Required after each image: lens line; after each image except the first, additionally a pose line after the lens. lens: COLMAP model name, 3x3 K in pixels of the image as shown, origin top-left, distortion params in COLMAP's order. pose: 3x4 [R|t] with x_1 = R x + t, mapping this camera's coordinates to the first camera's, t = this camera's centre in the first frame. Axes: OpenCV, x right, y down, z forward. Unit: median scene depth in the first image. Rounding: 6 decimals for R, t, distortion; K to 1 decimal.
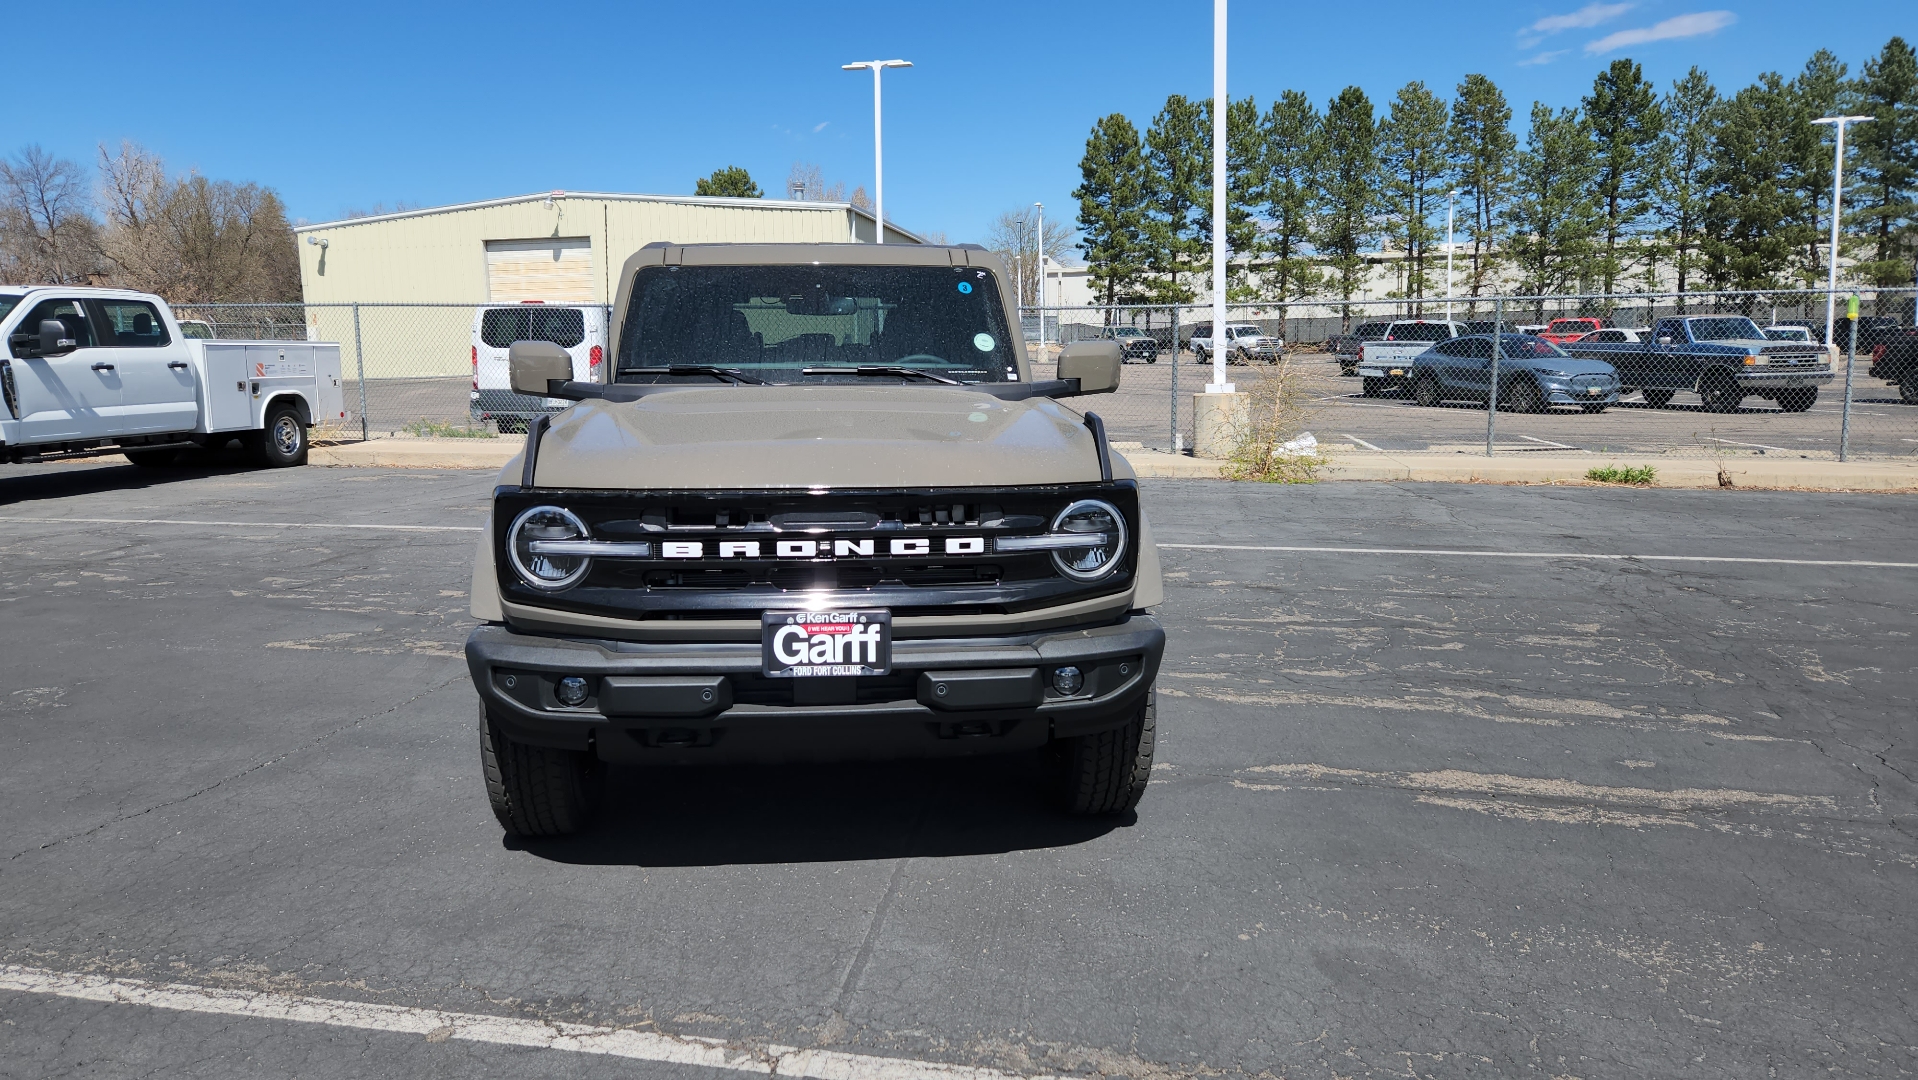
lens RADIAL K [[1280.7, 0, 937.8], [0, 1280.7, 507.1], [0, 0, 1]] dist [0.078504, -0.070641]
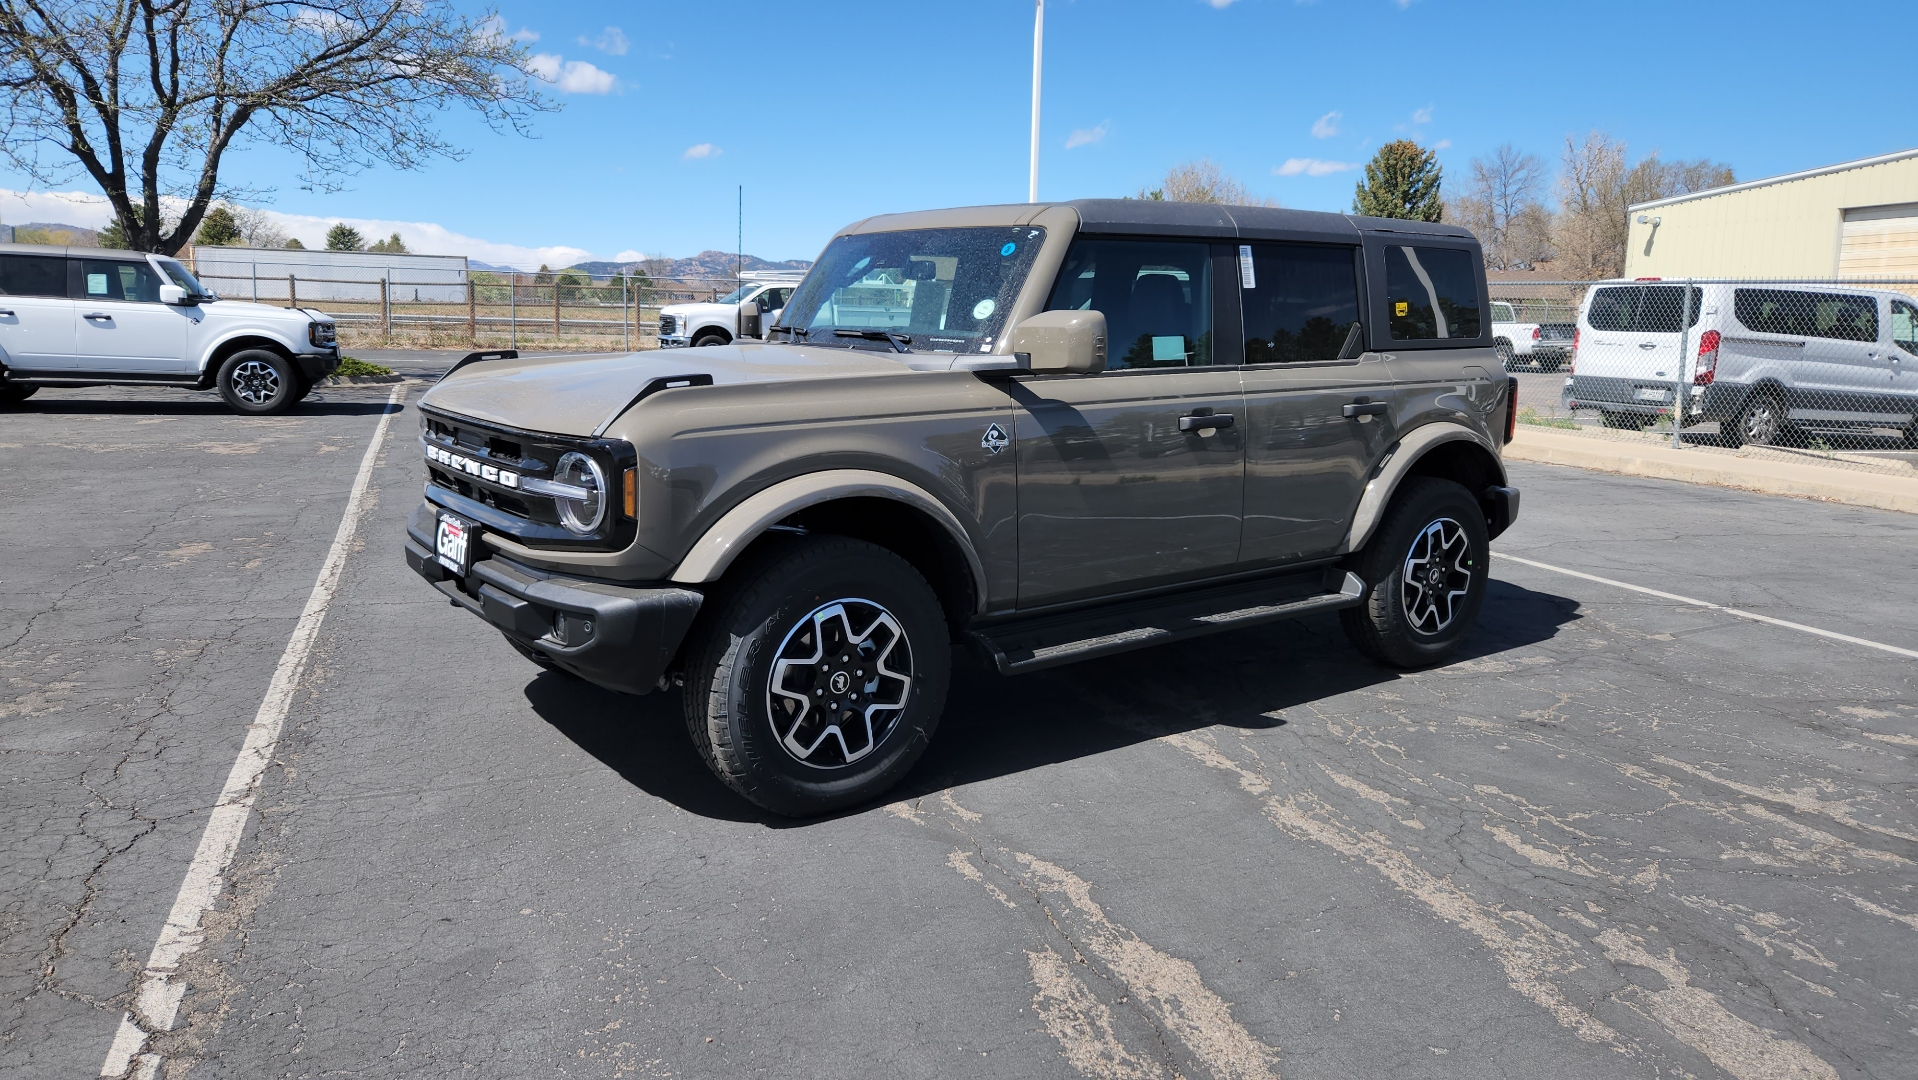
lens RADIAL K [[1298.5, 0, 940.1], [0, 1298.5, 523.1], [0, 0, 1]] dist [0.077701, -0.062062]
pose [[0.523577, 0.153719, -0.837997, 0.245590], [-0.136414, 0.986024, 0.095641, -0.019194], [0.840987, 0.064239, 0.537229, 0.147979]]
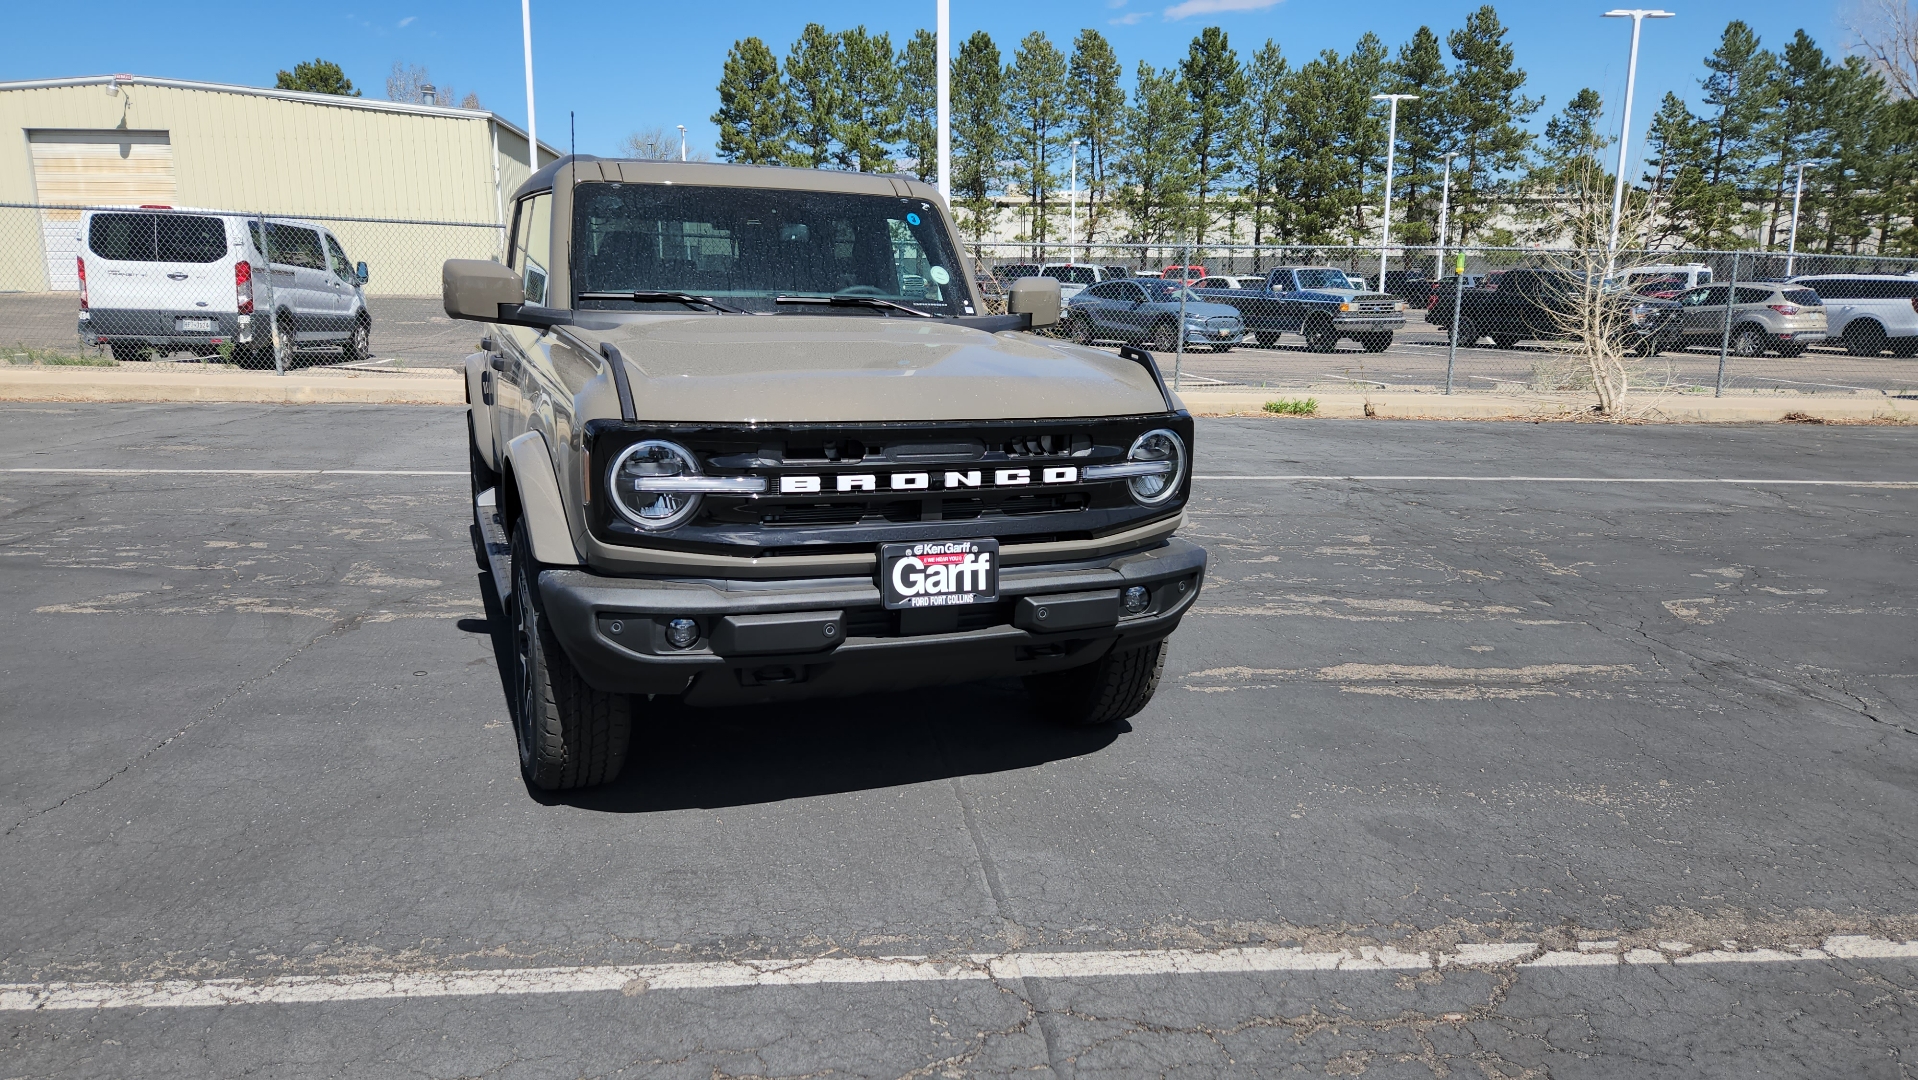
lens RADIAL K [[1273.7, 0, 951.4], [0, 1273.7, 534.7], [0, 0, 1]] dist [0.066427, -0.056384]
pose [[0.957009, -0.032310, 0.288254, -0.075861], [0.011332, 0.997183, 0.074151, 0.000163], [-0.289838, -0.067696, 0.954679, 0.007417]]
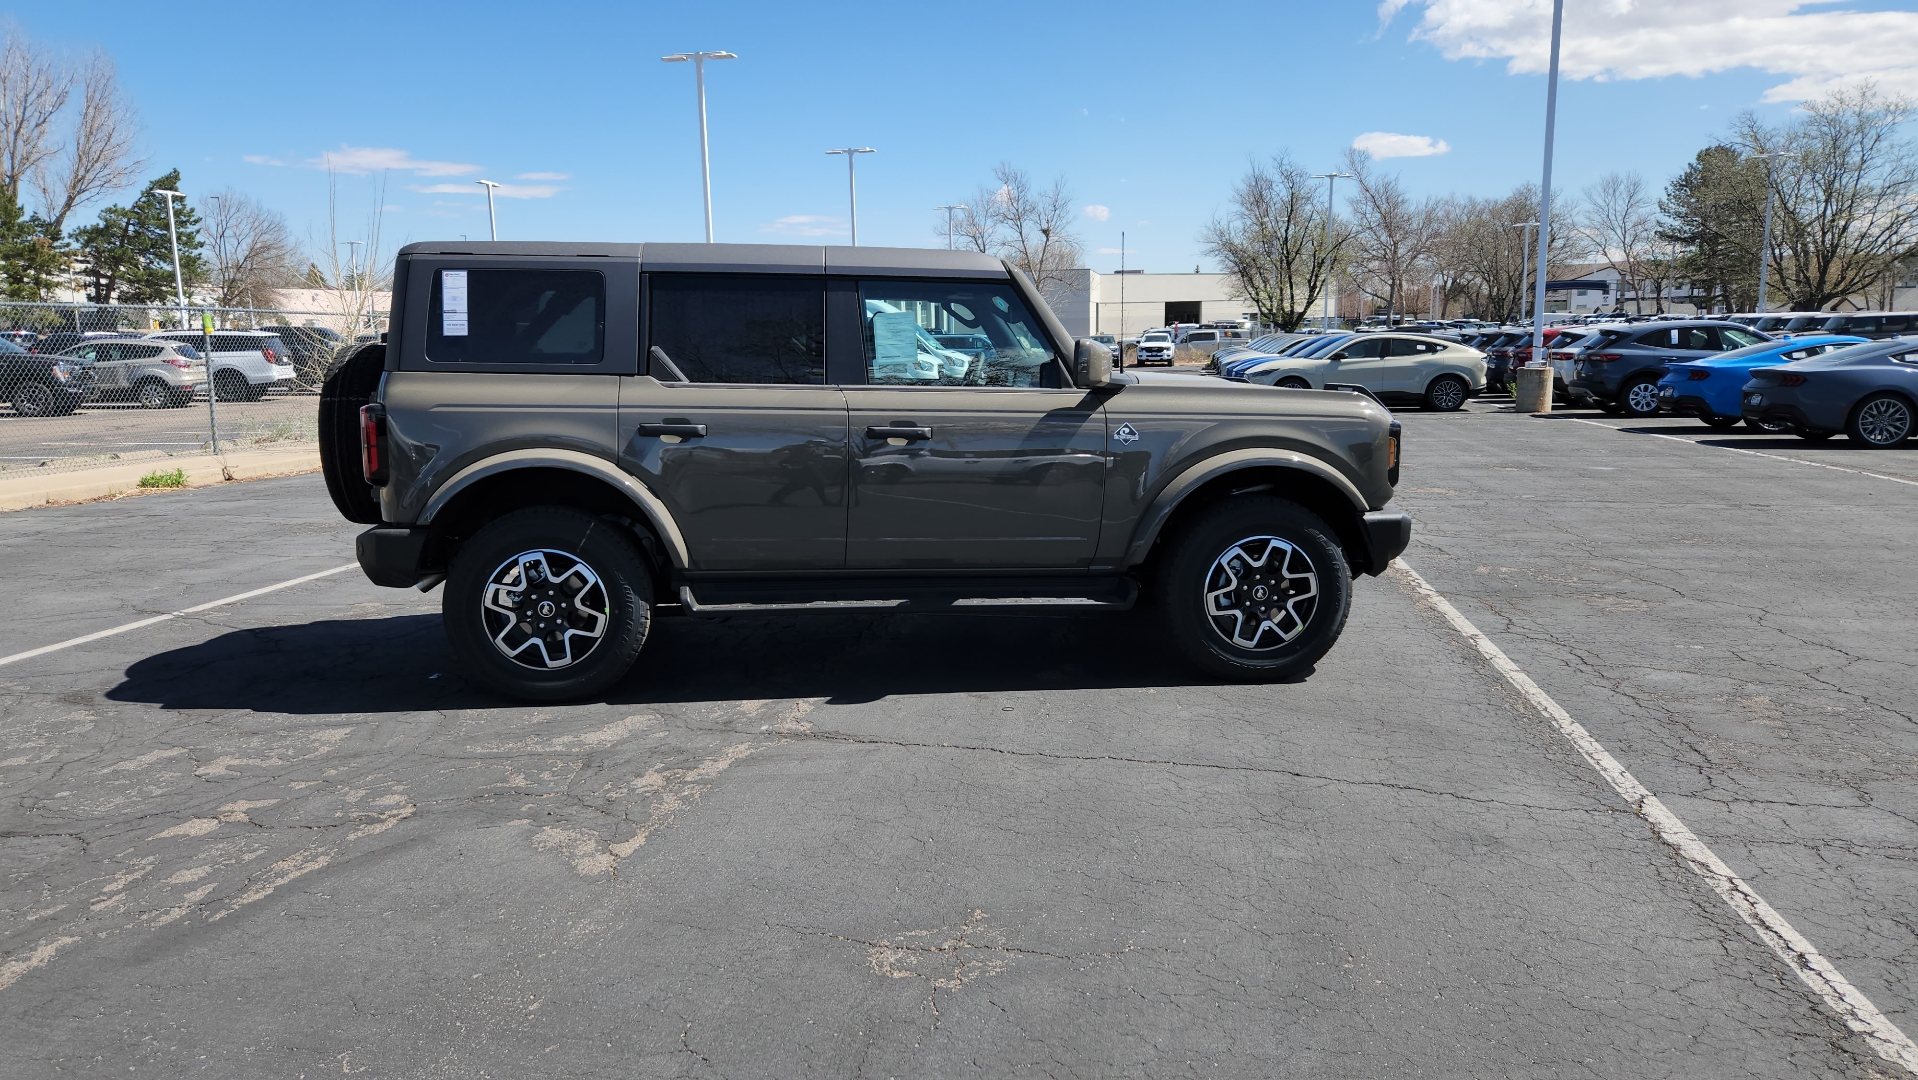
lens RADIAL K [[1250.3, 0, 916.3], [0, 1250.3, 532.9], [0, 0, 1]] dist [0.073635, -0.057139]
pose [[0.010030, -0.142903, 0.989686, -0.422196], [0.134385, 0.980950, 0.140280, -0.039778], [-0.990878, 0.131592, 0.029043, 0.334630]]
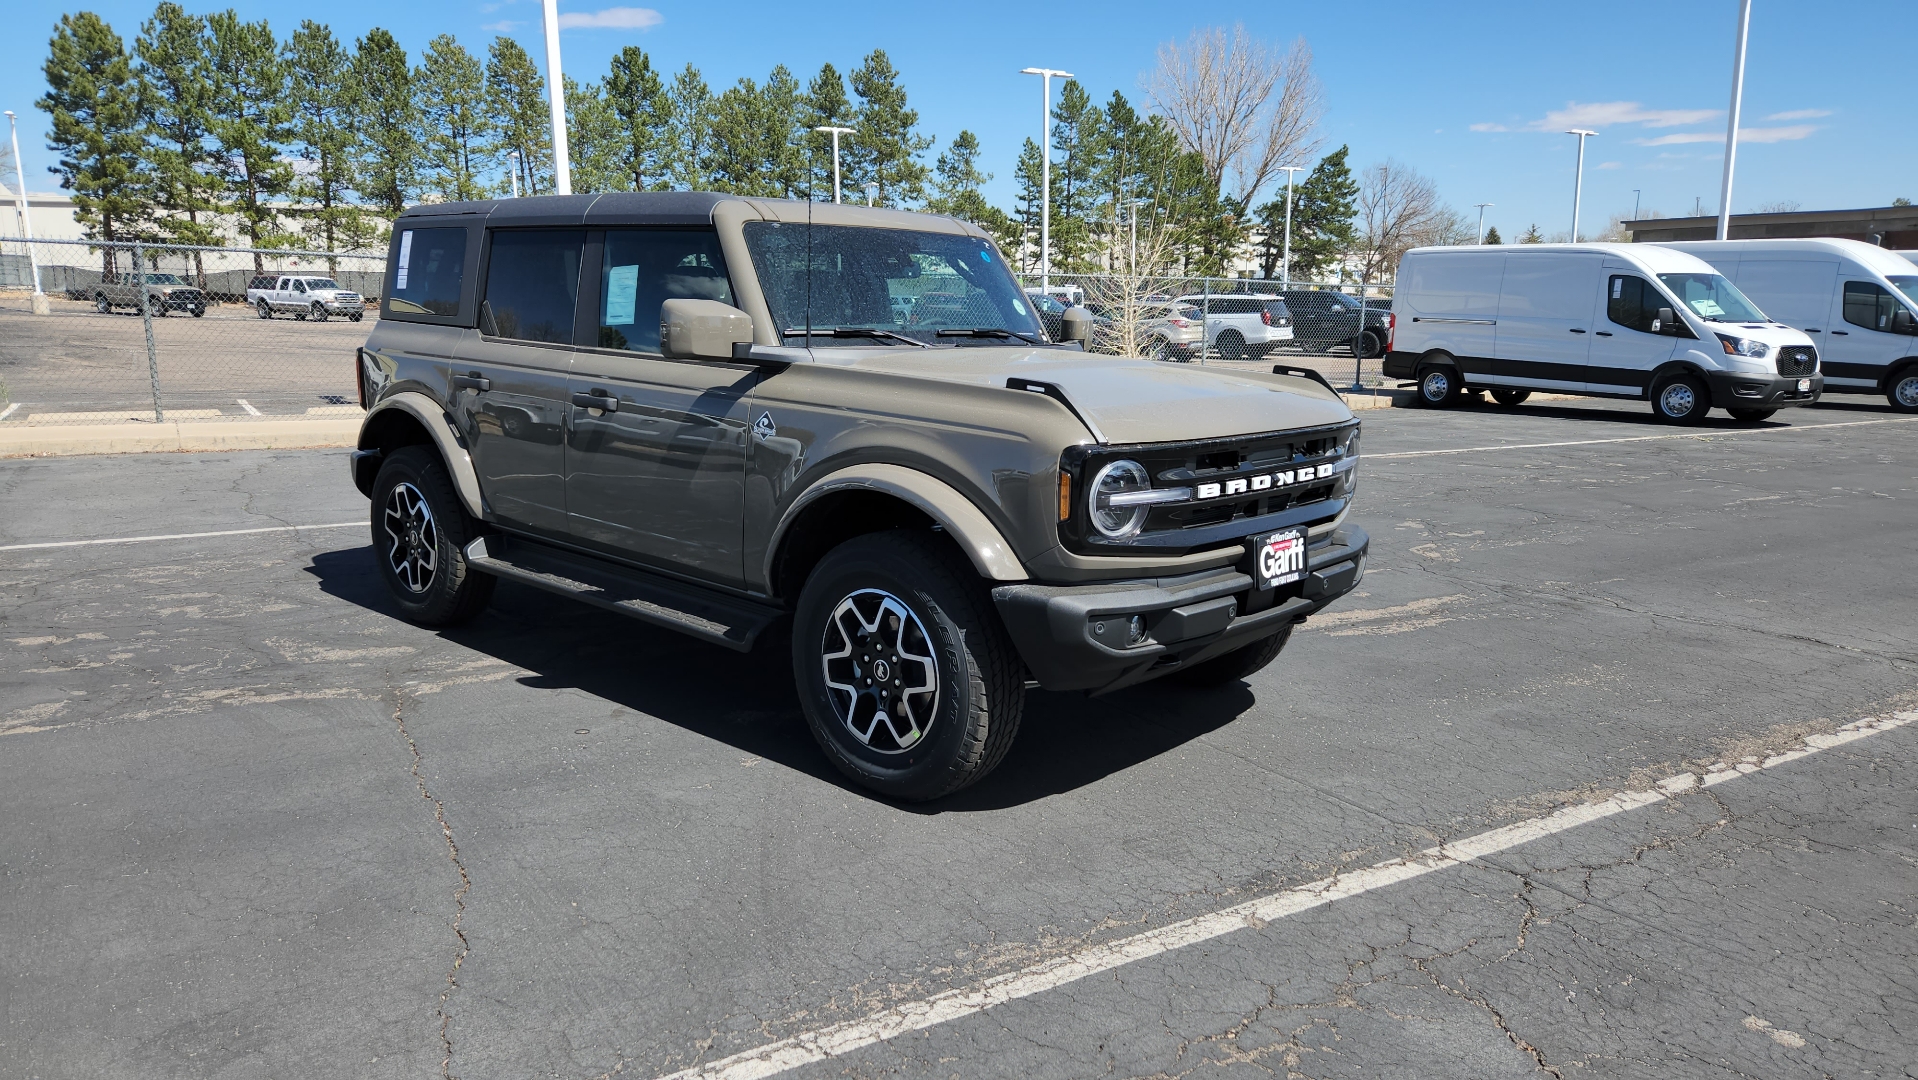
lens RADIAL K [[1255.5, 0, 955.1], [0, 1255.5, 541.2], [0, 0, 1]] dist [0.073232, -0.056431]
pose [[0.739514, -0.108299, 0.664373, -0.229356], [0.067924, 0.993941, 0.086415, -0.007106], [-0.669706, -0.018778, 0.742389, 0.064855]]
